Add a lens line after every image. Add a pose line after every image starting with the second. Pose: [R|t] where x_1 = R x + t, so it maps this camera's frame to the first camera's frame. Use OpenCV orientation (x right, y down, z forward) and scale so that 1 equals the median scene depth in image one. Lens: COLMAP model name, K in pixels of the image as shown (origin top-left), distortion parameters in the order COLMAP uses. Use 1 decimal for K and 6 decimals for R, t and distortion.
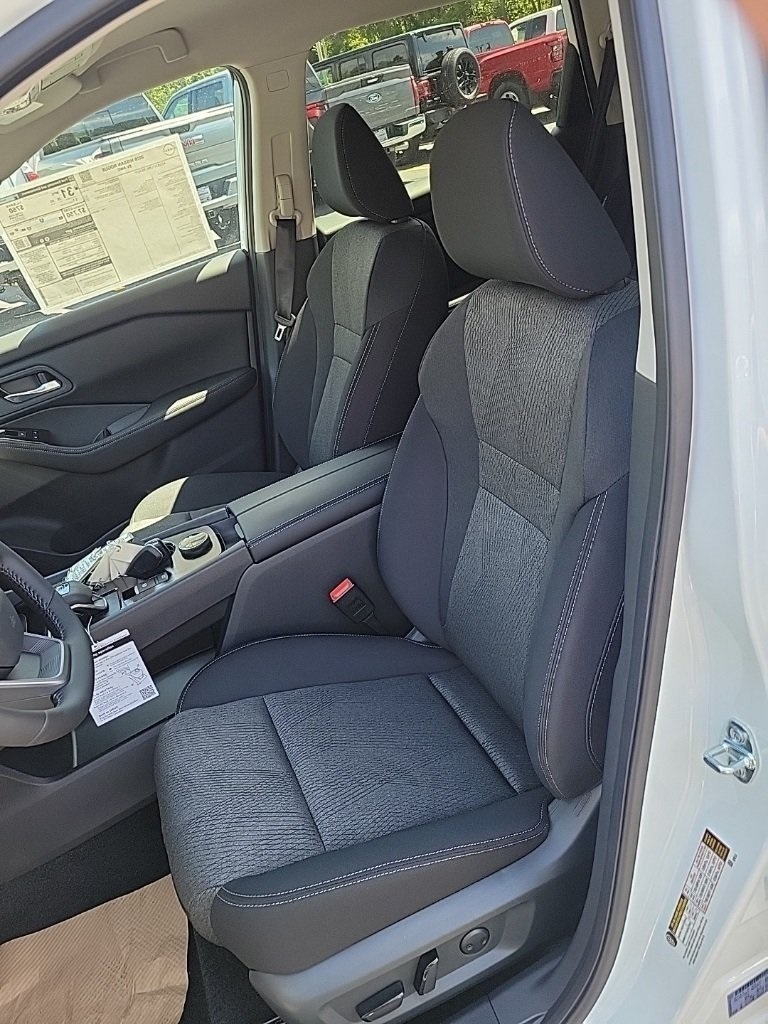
lens RADIAL K [[837.7, 0, 384.0], [0, 837.7, 512.0], [0, 0, 1]] dist [0.193633, 0.000253]
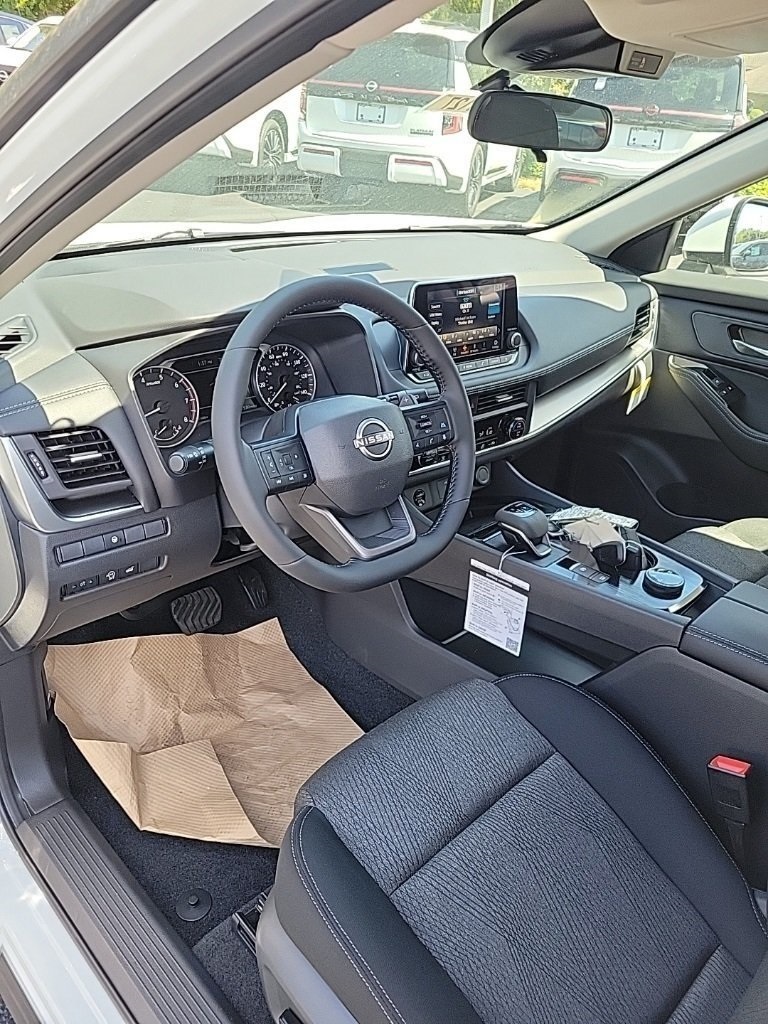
lens RADIAL K [[837.7, 0, 384.0], [0, 837.7, 512.0], [0, 0, 1]] dist [0.193633, 0.000253]
pose [[0.369895, 0.677461, -0.635786, 0.177709], [-0.608073, 0.693924, 0.385637, -0.176725], [0.702442, 0.243959, 0.668625, 0.217560]]
